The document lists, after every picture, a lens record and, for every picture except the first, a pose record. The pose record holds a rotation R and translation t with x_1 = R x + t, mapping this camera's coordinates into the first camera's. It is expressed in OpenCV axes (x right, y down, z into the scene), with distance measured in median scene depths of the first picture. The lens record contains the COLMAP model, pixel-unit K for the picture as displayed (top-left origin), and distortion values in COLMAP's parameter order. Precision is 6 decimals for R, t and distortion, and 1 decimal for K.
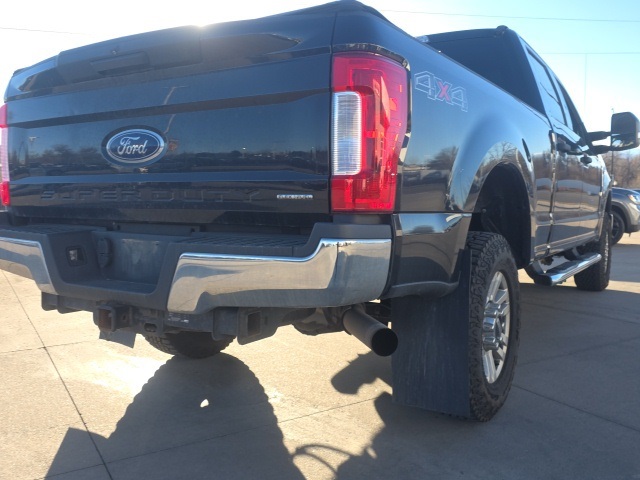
lens RADIAL K [[570.4, 0, 320.6], [0, 570.4, 240.8], [0, 0, 1]] dist [0.056681, -0.007014]
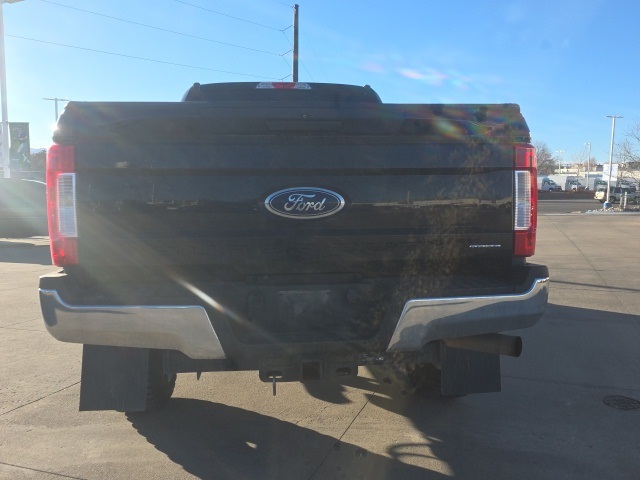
lens RADIAL K [[570.4, 0, 323.3], [0, 570.4, 234.5], [0, 0, 1]] dist [0.056681, -0.007014]
pose [[0.782030, -0.052973, 0.620985, -0.936687], [0.059864, 0.998159, 0.009759, -0.113778], [-0.620359, 0.029543, 0.783762, 0.163830]]
